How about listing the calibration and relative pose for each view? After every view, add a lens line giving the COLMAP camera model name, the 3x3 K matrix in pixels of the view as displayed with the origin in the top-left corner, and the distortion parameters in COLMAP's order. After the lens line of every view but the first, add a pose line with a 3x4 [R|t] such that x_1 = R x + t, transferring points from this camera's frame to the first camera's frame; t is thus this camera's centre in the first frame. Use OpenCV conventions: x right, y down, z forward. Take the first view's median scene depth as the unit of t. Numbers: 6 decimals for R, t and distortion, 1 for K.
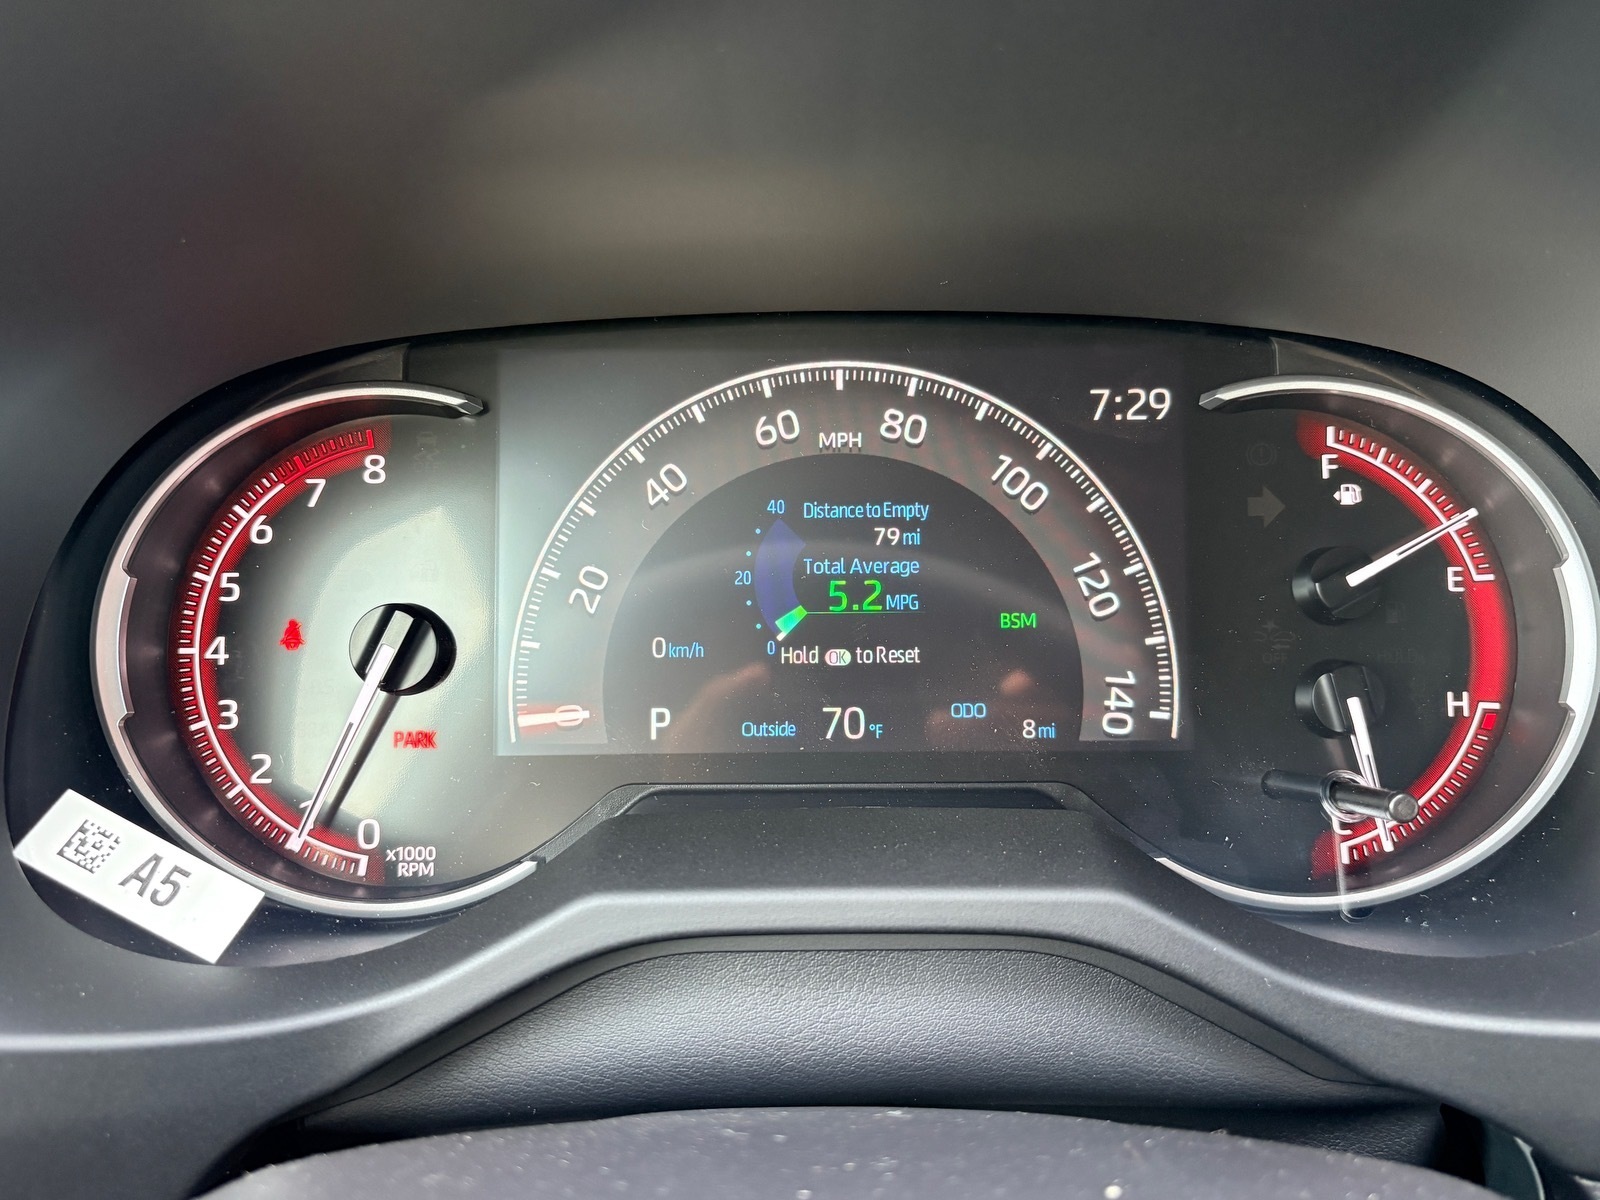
lens RADIAL K [[1426.4, 0, 800.0], [0, 1426.4, 600.0], [0, 0, 1]] dist [0.014225, -0.002628]
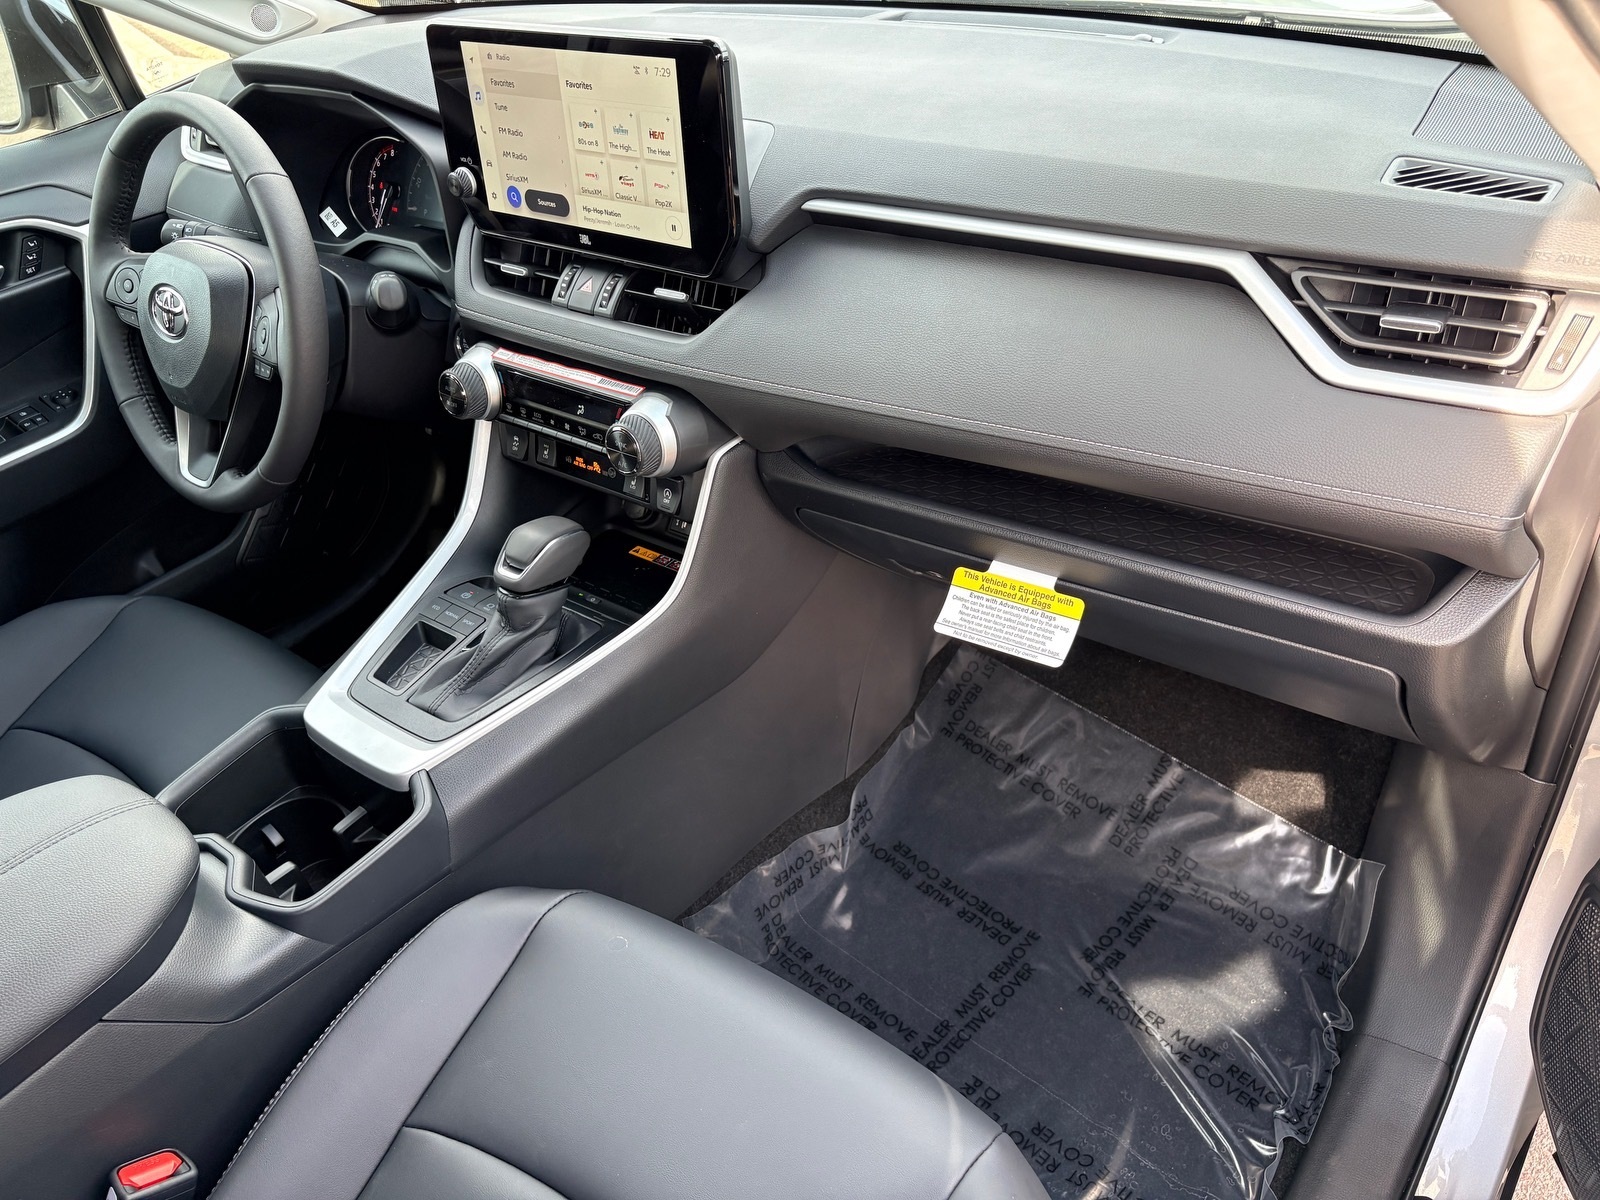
lens RADIAL K [[1239.1, 0, 800.0], [0, 1239.1, 600.0], [0, 0, 1]] dist [0.011399, 0.002094]
pose [[0.785534, 0.294195, -0.544413, 3.682901], [-0.108652, 0.931666, 0.346690, -0.297468], [0.609205, -0.213185, 0.763820, -1.804238]]
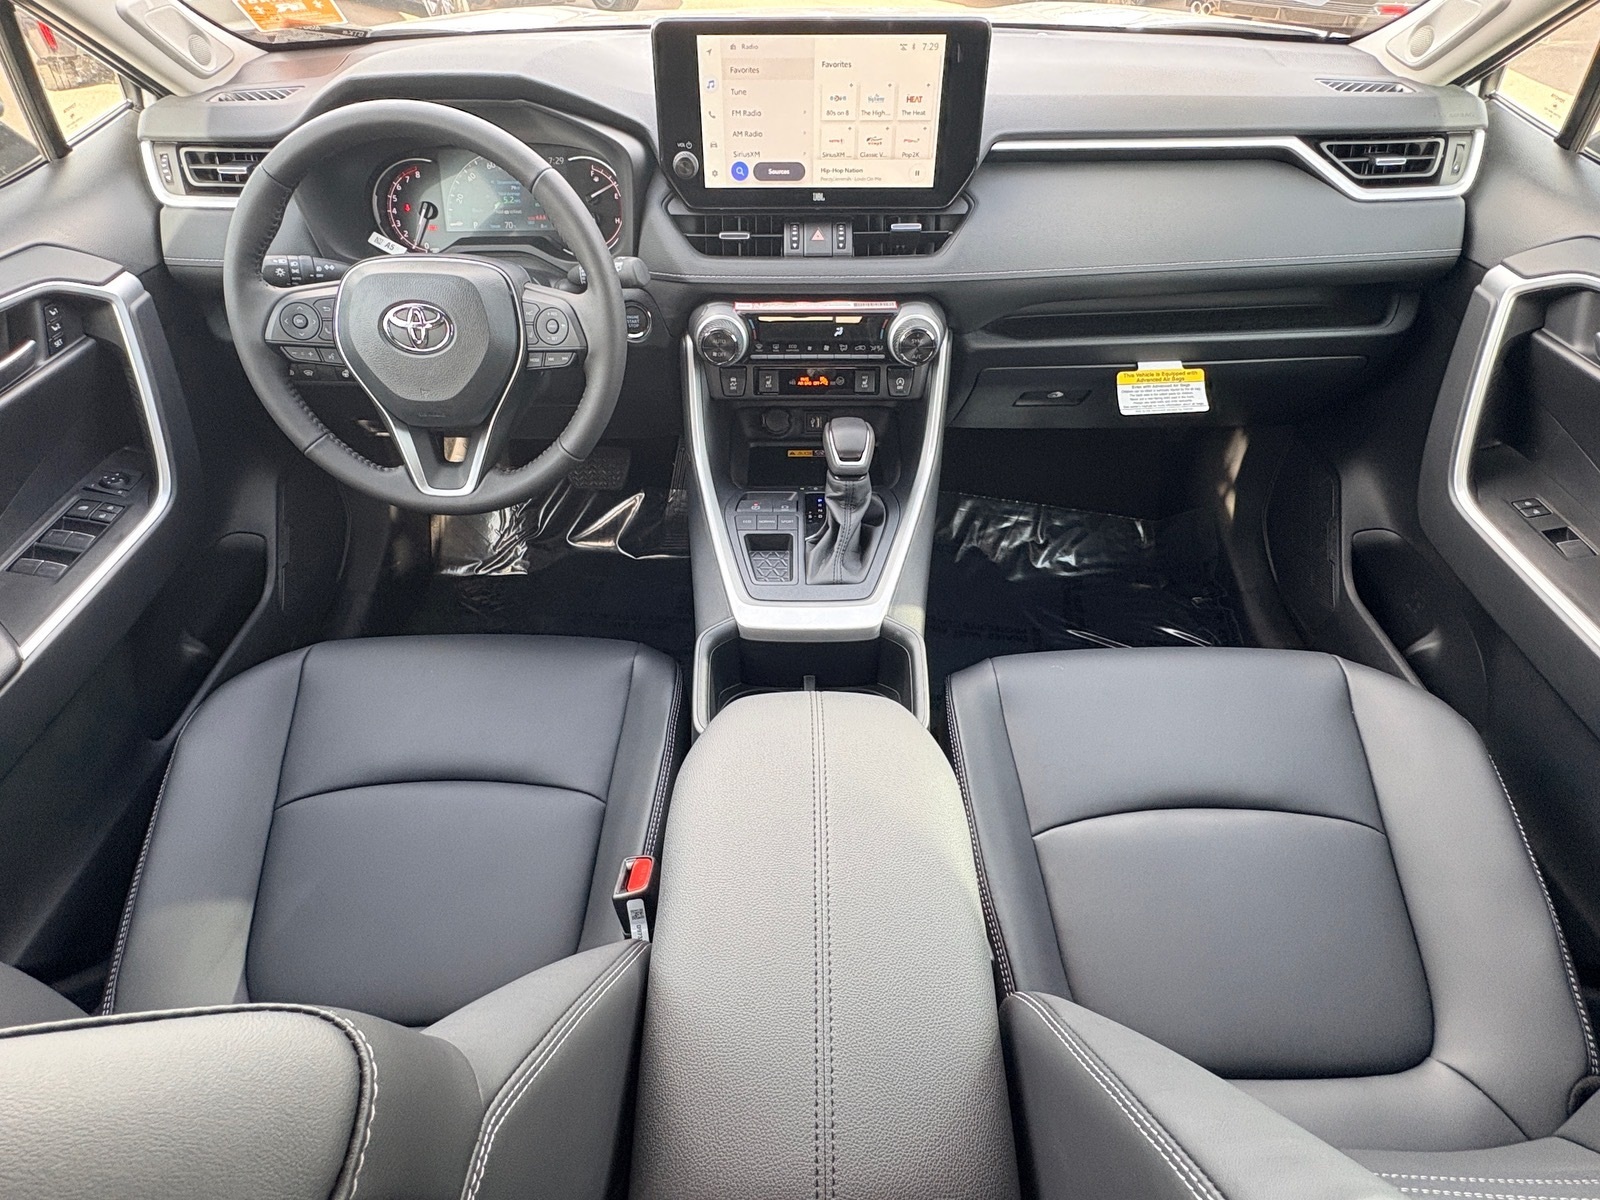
lens RADIAL K [[870.2, 0, 788.1], [0, 870.2, 595.9], [0, 0, 1]] dist [-0.001257, 0.000296]
pose [[0.999982, 0.000656, -0.006044, 1.136715], [0.001705, 0.924015, 0.382352, 0.127553], [0.005836, -0.382355, 0.923997, -2.669274]]
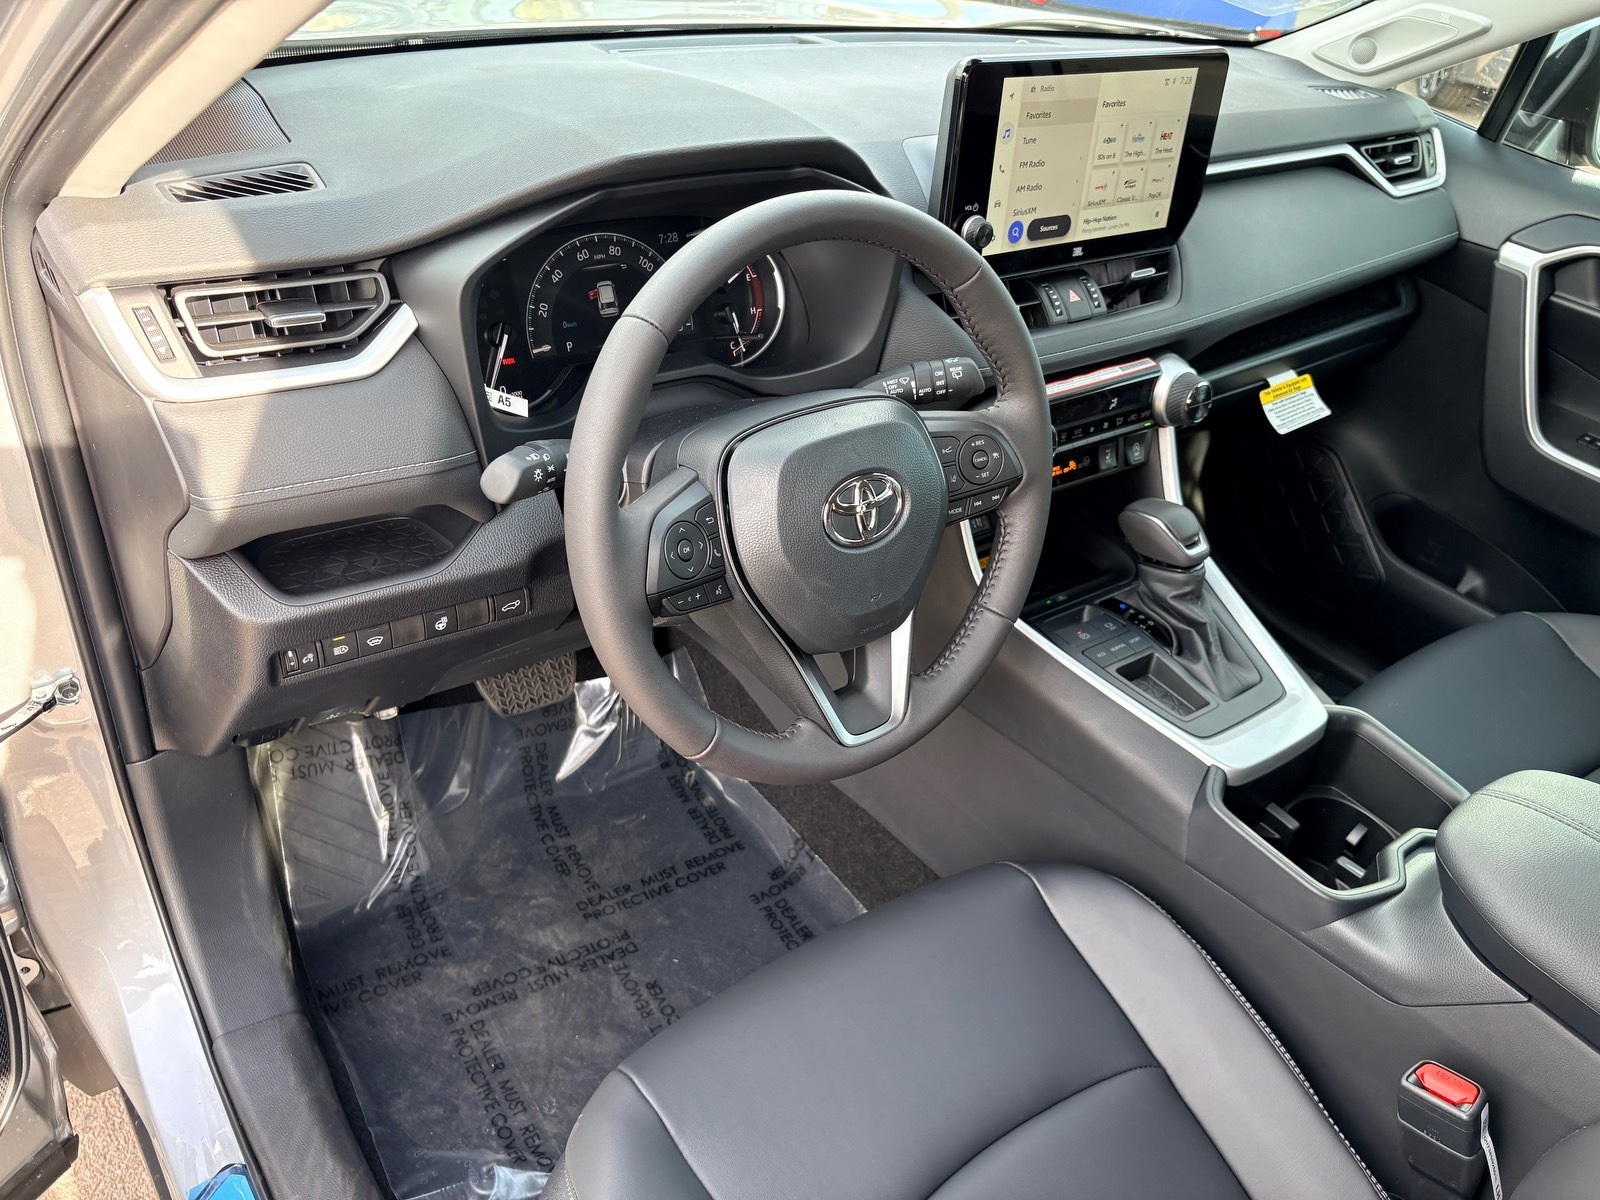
lens RADIAL K [[1235.2, 0, 808.6], [0, 1235.2, 598.3], [0, 0, 1]] dist [0.067524, -0.106230]
pose [[0.788680, -0.264857, 0.554828, -1.504203], [0.090997, 0.942796, 0.320709, -0.257952], [-0.608032, -0.202450, 0.767666, -1.849336]]
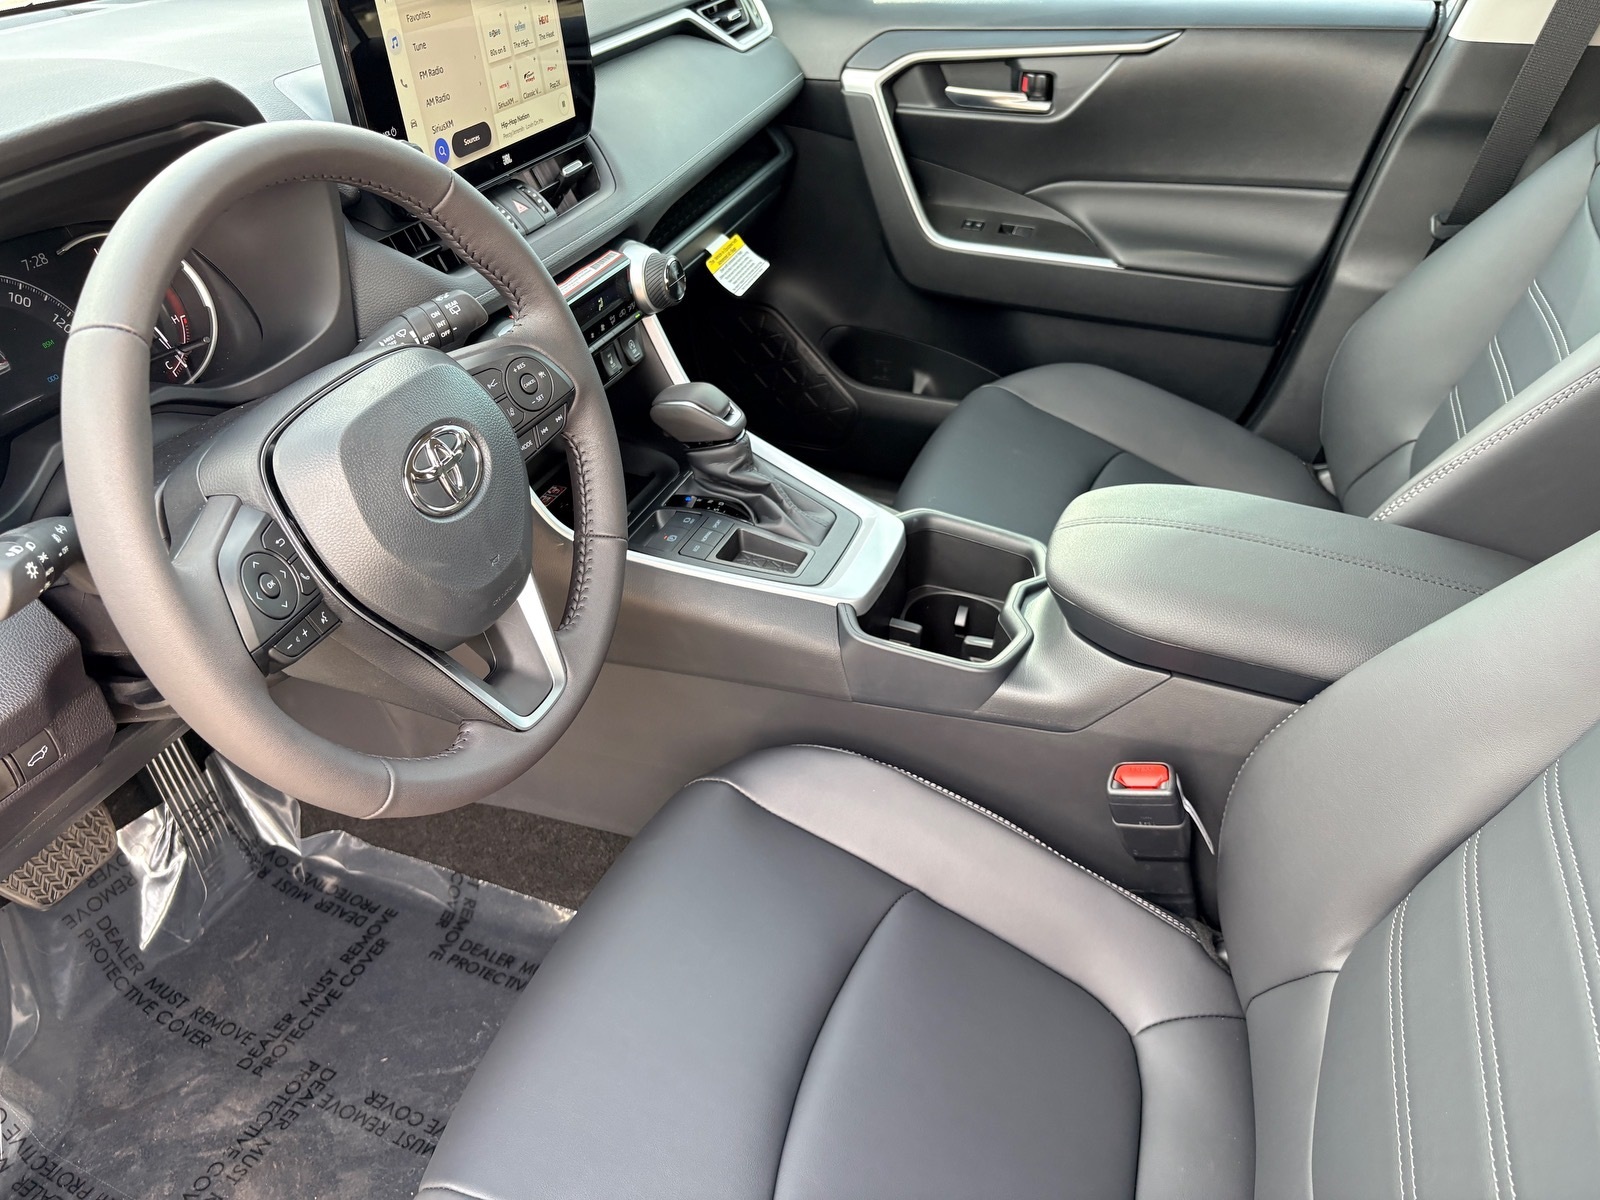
lens RADIAL K [[1239.1, 0, 800.0], [0, 1239.1, 600.0], [0, 0, 1]] dist [0.011399, 0.002094]
pose [[0.345304, -0.519276, 0.781740, -1.595457], [0.302265, 0.850125, 0.431187, -0.176624], [-0.888482, 0.087402, 0.450511, -1.489768]]
